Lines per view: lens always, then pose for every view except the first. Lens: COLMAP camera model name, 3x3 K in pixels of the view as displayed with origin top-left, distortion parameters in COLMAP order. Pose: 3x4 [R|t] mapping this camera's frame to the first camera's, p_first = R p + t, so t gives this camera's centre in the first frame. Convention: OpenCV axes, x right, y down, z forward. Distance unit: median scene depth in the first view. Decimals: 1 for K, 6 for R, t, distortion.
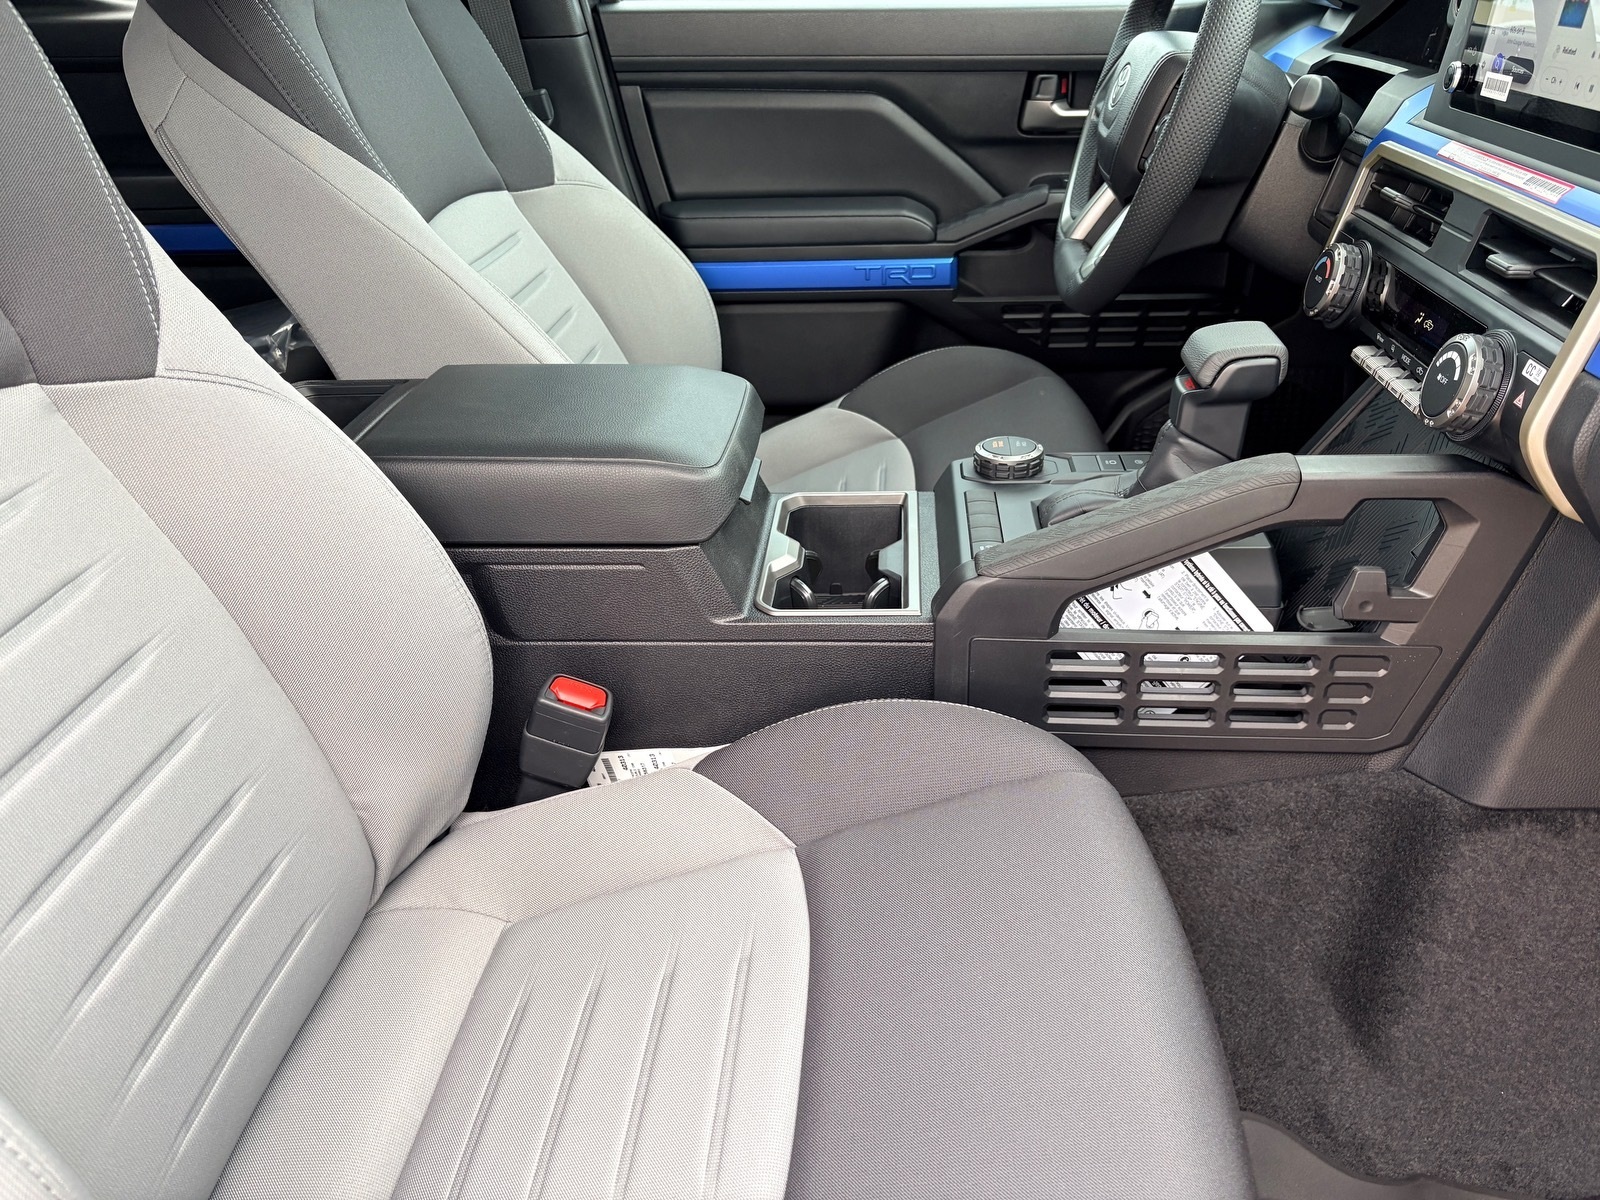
lens RADIAL K [[1224.4, 0, 793.3], [0, 1224.4, 610.2], [0, 0, 1]] dist [0.027164, -0.041815]
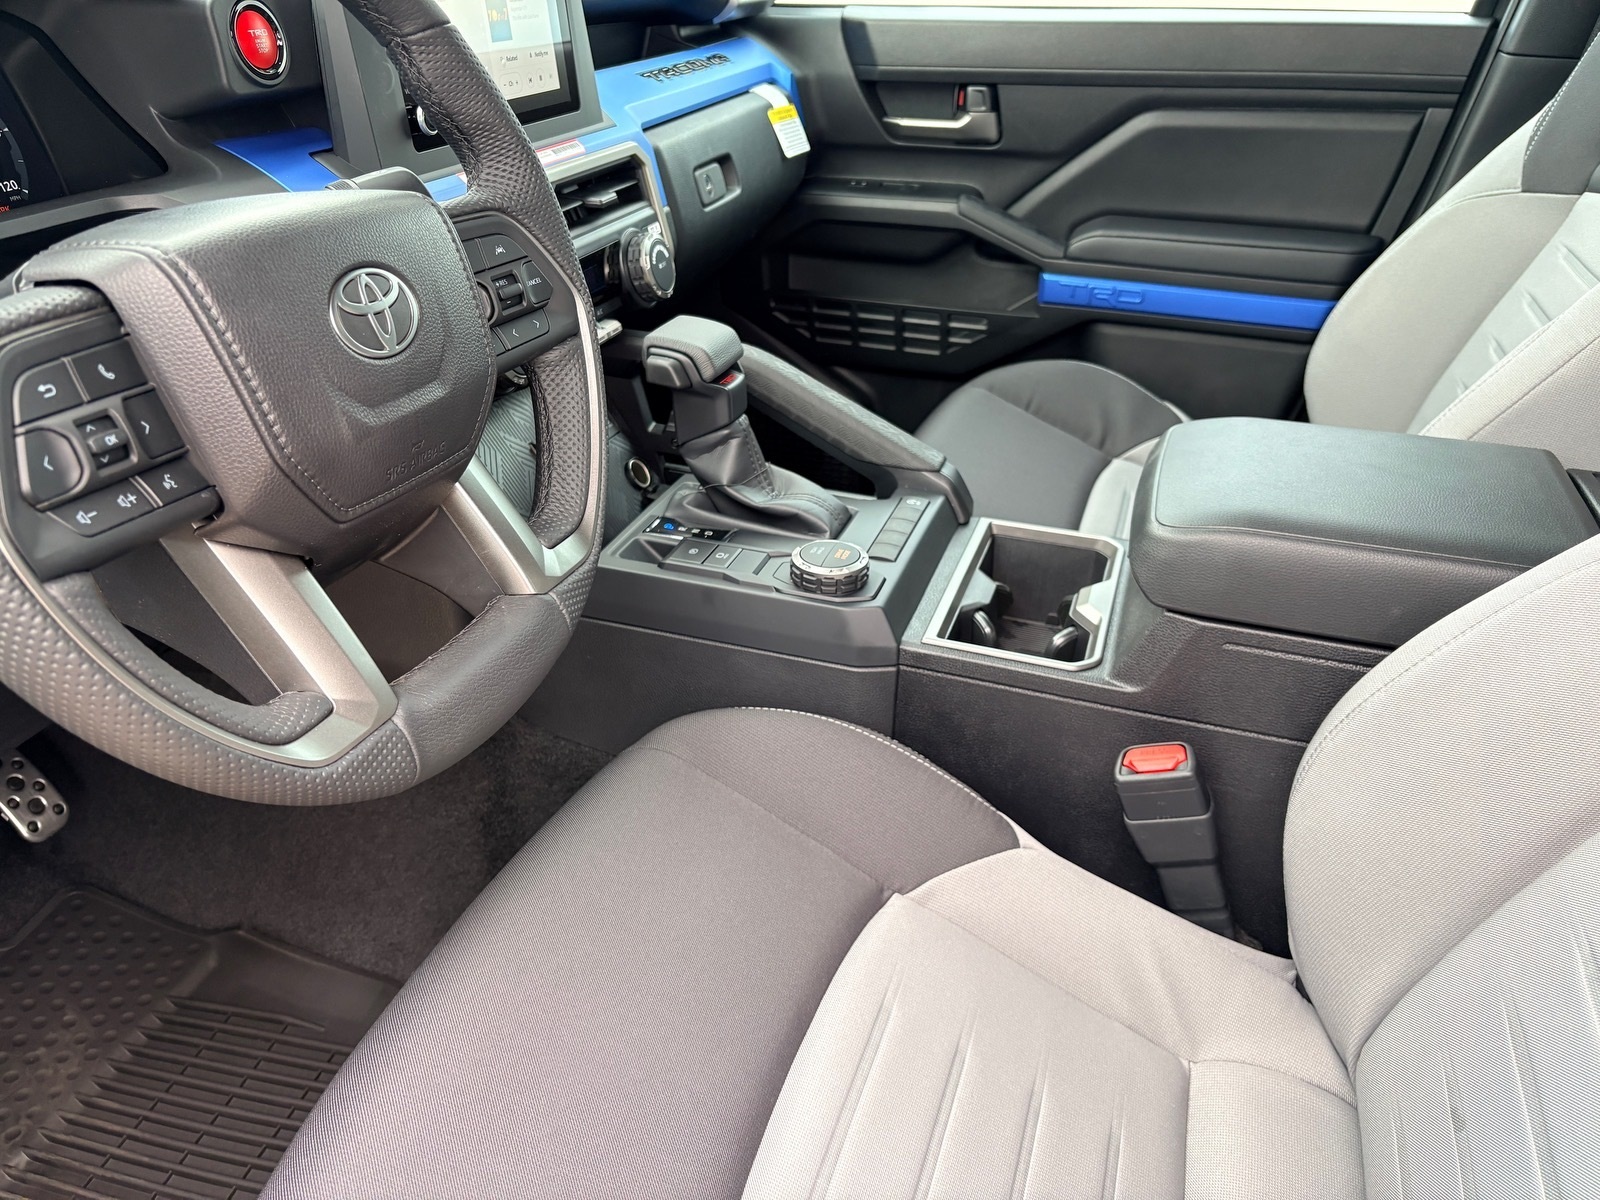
lens RADIAL K [[1224.4, 0, 809.6], [0, 1224.4, 608.4], [0, 0, 1]] dist [0.027164, -0.041815]
pose [[-0.976090, -0.098917, 0.193553, 0.023203], [0.107242, 0.555377, 0.824655, -1.000180], [-0.189067, 0.825695, -0.531490, 1.806158]]
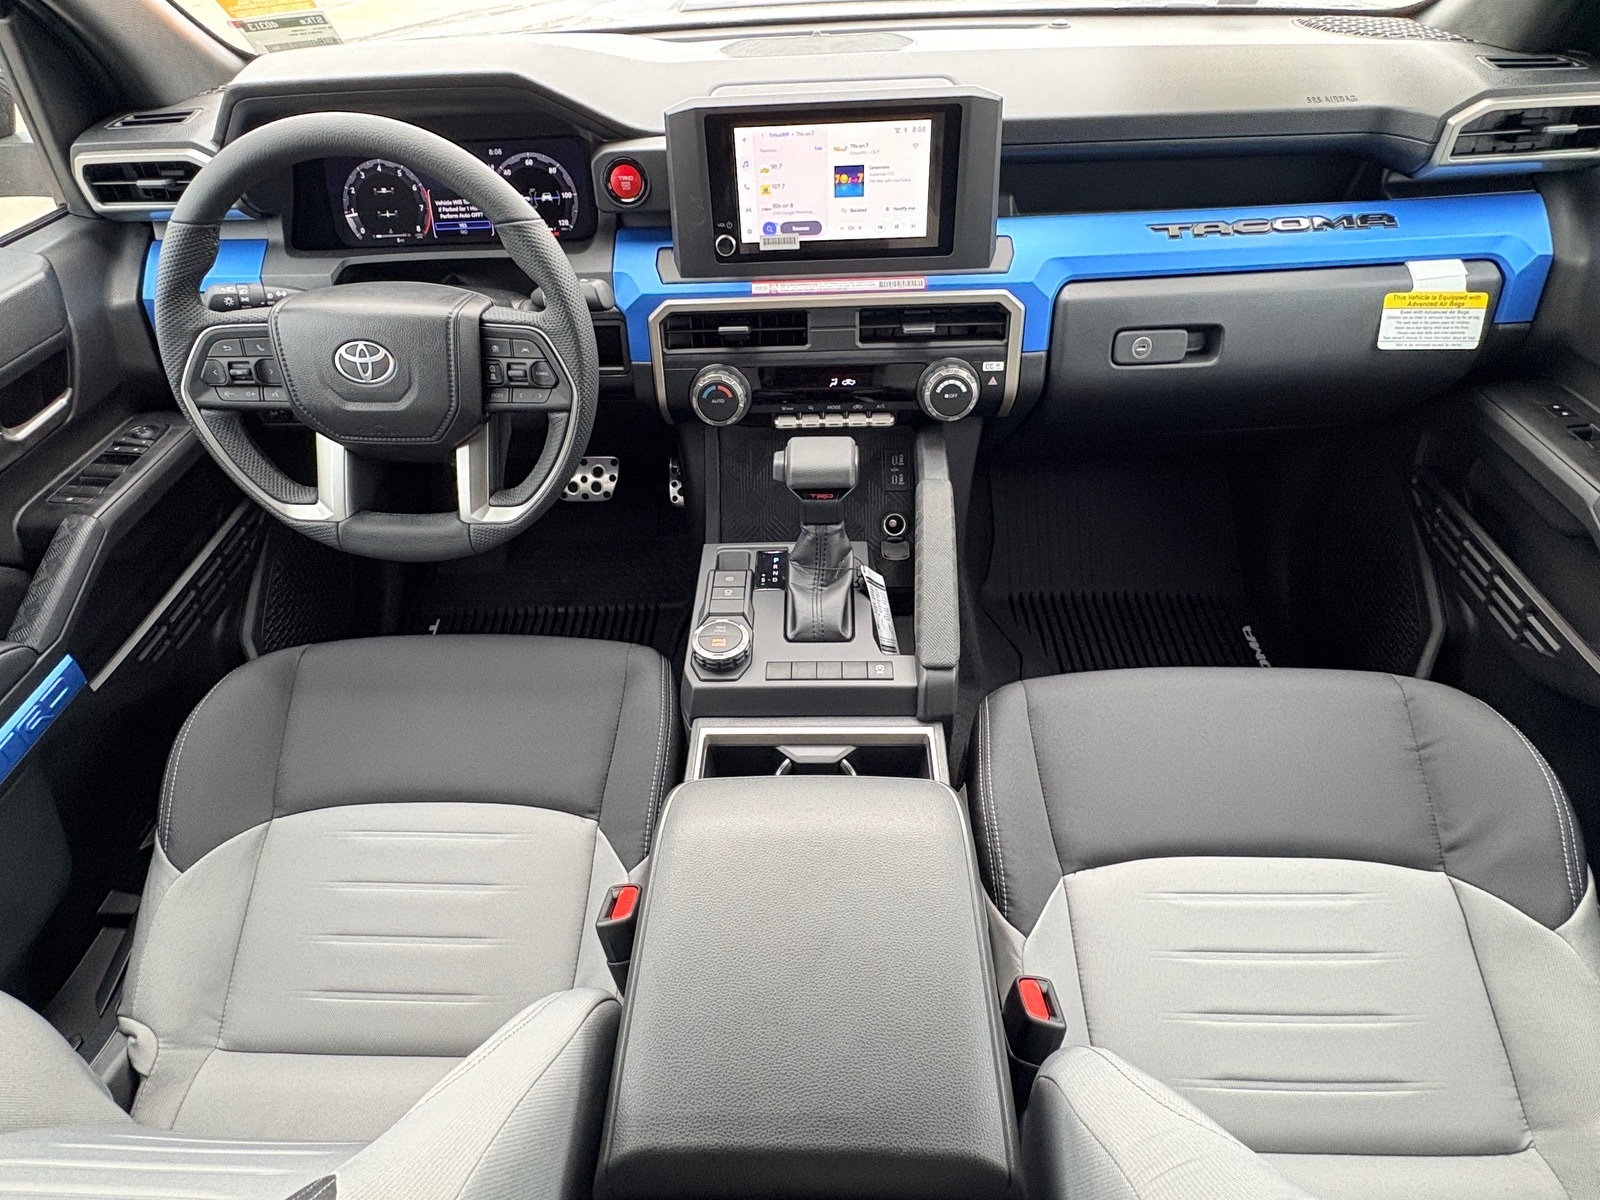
lens RADIAL K [[881.5, 0, 781.0], [0, 881.5, 593.9], [0, 0, 1]] dist [-0.003163, 0.003447]
pose [[-0.061962, -0.639881, 0.765972, -0.544436], [0.505069, 0.641827, 0.577030, -0.752411], [-0.860852, 0.422622, 0.283415, 0.837595]]
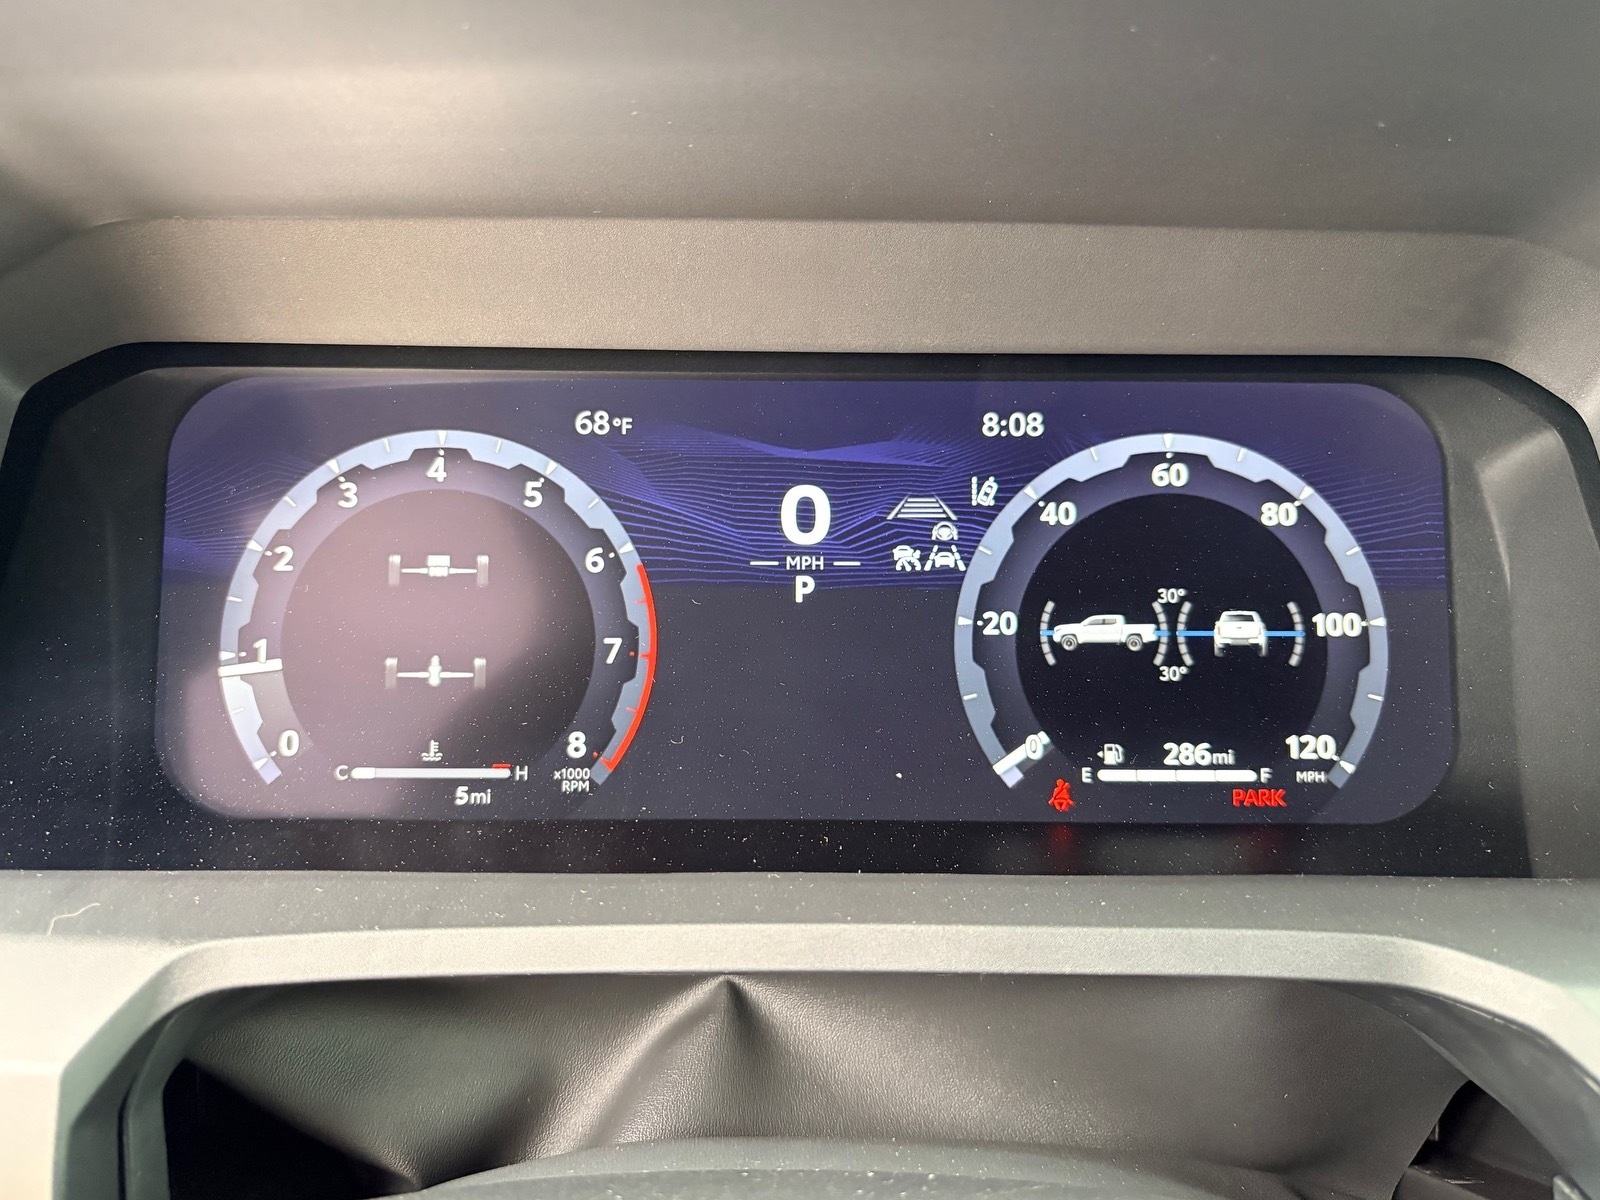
lens RADIAL K [[1350.7, 0, 793.1], [0, 1350.7, 612.0], [0, 0, 1]] dist [-0.010240, -0.016998]
pose [[-0.099383, -0.239649, 0.965759, 0.402772], [0.456389, 0.851477, 0.258256, -0.726541], [-0.884213, 0.466428, 0.024751, 1.330324]]
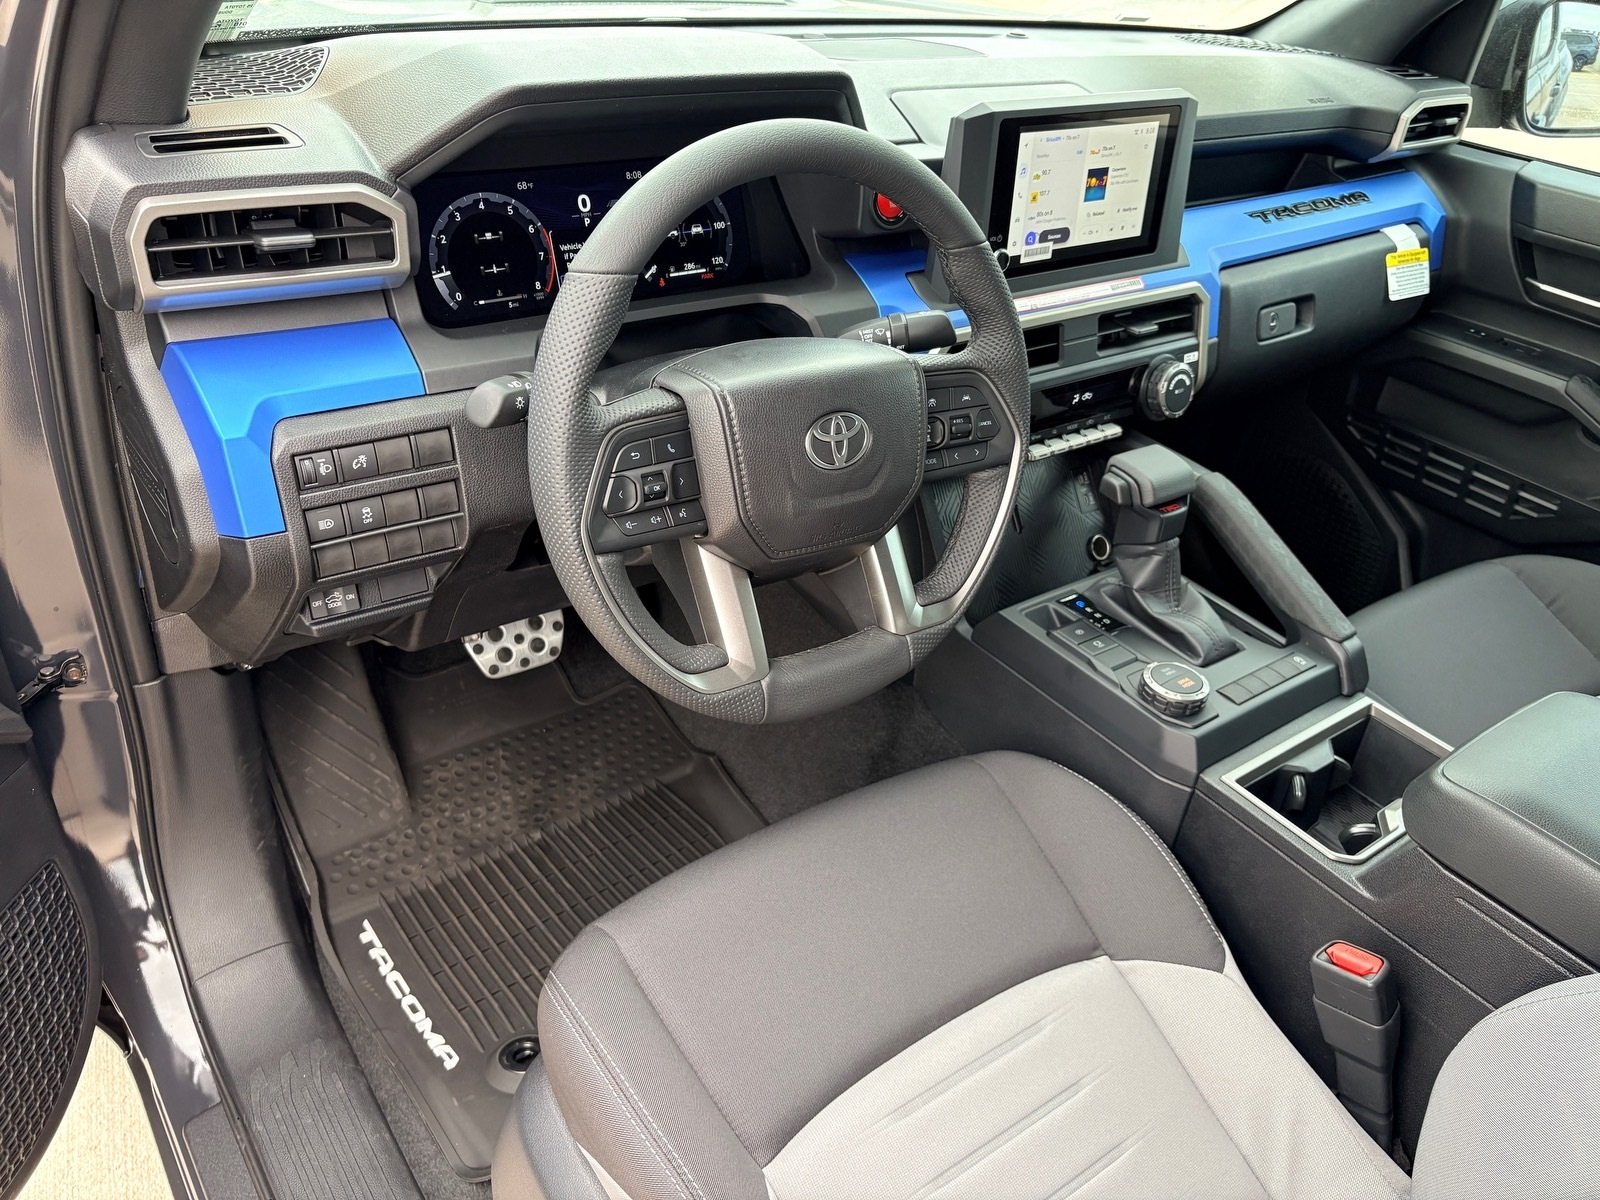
lens RADIAL K [[1224.4, 0, 799.4], [0, 1224.4, 607.7], [0, 0, 1]] dist [0.027164, -0.041815]
pose [[-0.668569, -0.434898, 0.603224, -0.254453], [0.281584, 0.602719, 0.746619, -1.252272], [-0.688278, 0.669025, -0.280499, 1.778601]]
